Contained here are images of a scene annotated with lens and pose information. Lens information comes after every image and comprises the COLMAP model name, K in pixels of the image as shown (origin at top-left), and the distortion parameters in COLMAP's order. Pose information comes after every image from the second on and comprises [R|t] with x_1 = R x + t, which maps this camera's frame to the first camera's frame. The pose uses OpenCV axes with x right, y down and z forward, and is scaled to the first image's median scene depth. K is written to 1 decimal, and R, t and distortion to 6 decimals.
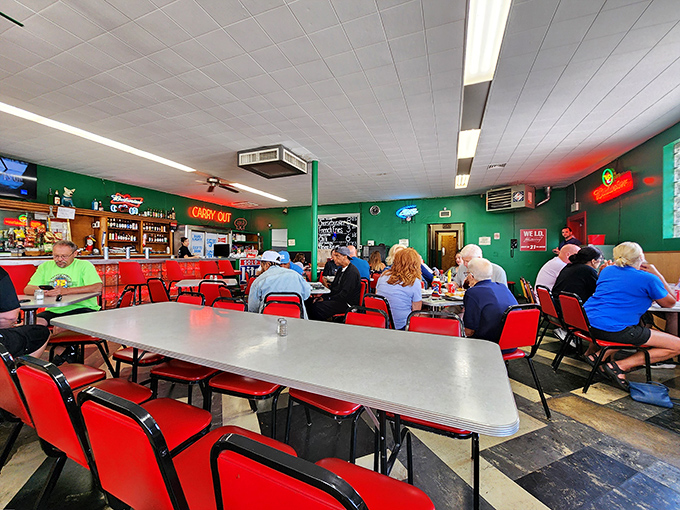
lens RADIAL K [[278.6, 0, 340.0], [0, 278.6, 255.0], [0, 0, 1]] dist [-0.000085, -0.000106]
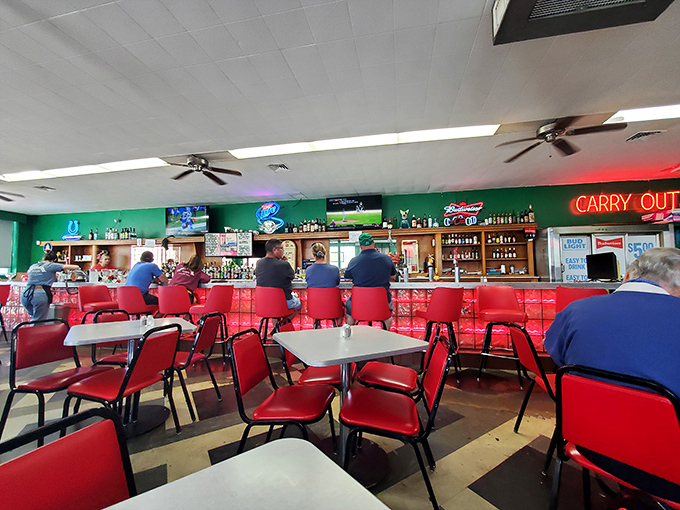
lens RADIAL K [[281.5, 0, 340.0], [0, 281.5, 255.0], [0, 0, 1]] dist [0.000228, -0.000005]
pose [[0.175390, -0.082212, -0.981060, -0.034466], [0.003981, 0.996558, -0.082799, 0.002082], [0.984491, 0.010616, 0.175113, 0.492680]]
